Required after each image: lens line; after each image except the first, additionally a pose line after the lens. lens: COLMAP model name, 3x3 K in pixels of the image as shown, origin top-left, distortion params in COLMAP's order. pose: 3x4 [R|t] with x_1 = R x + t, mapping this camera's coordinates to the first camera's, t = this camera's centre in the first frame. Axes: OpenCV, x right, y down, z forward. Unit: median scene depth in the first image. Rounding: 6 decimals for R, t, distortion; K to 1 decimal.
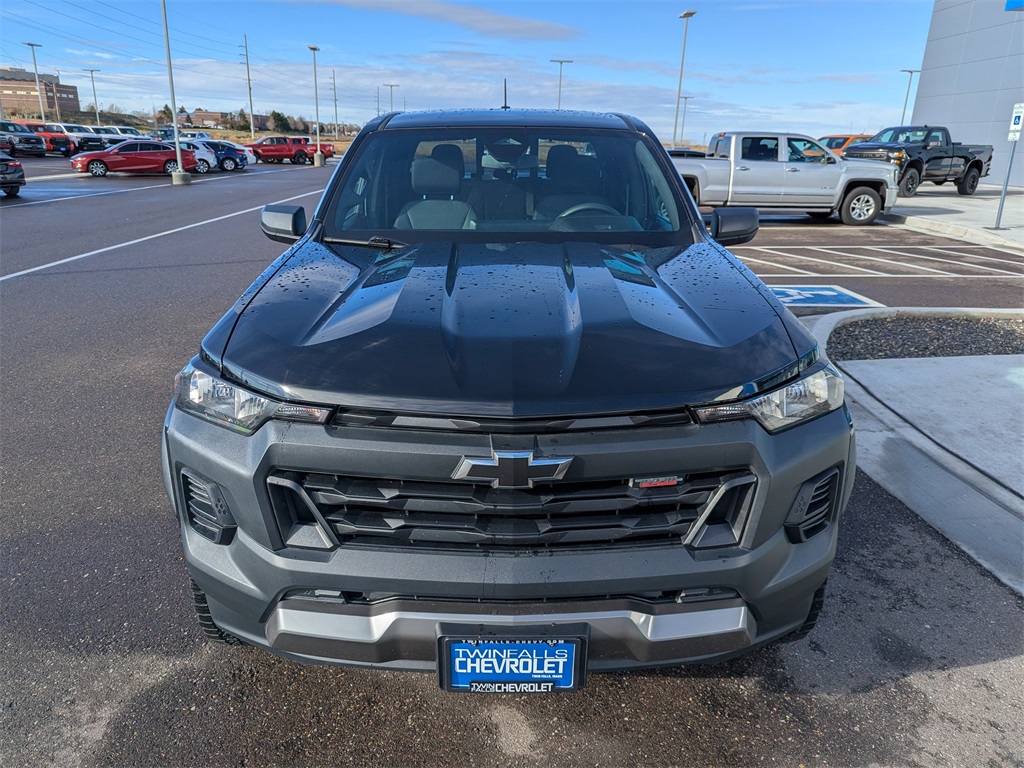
lens RADIAL K [[748.9, 0, 536.6], [0, 748.9, 383.7], [0, 0, 1]] dist [0.031432, -0.026403]
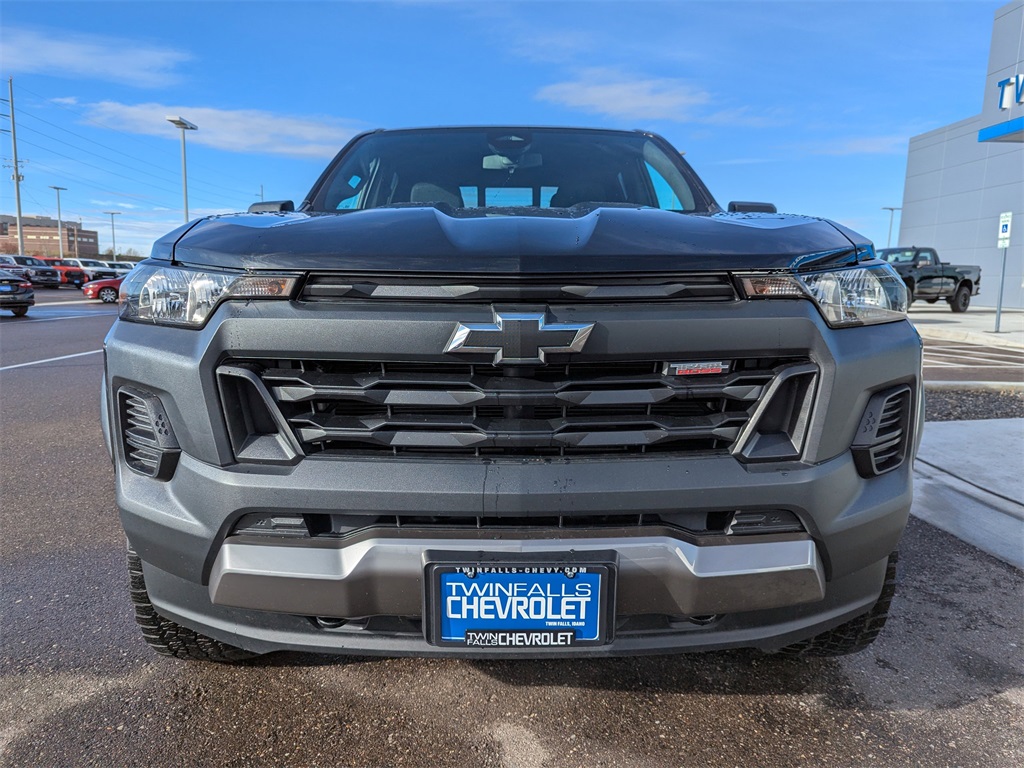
lens RADIAL K [[751.5, 0, 539.1], [0, 751.5, 392.0], [0, 0, 1]] dist [0.011704, -0.005819]
pose [[0.999953, -0.009512, 0.001854, -0.009294], [0.009688, 0.985489, -0.169460, 0.219490], [-0.000216, 0.169470, 0.985535, 0.151616]]
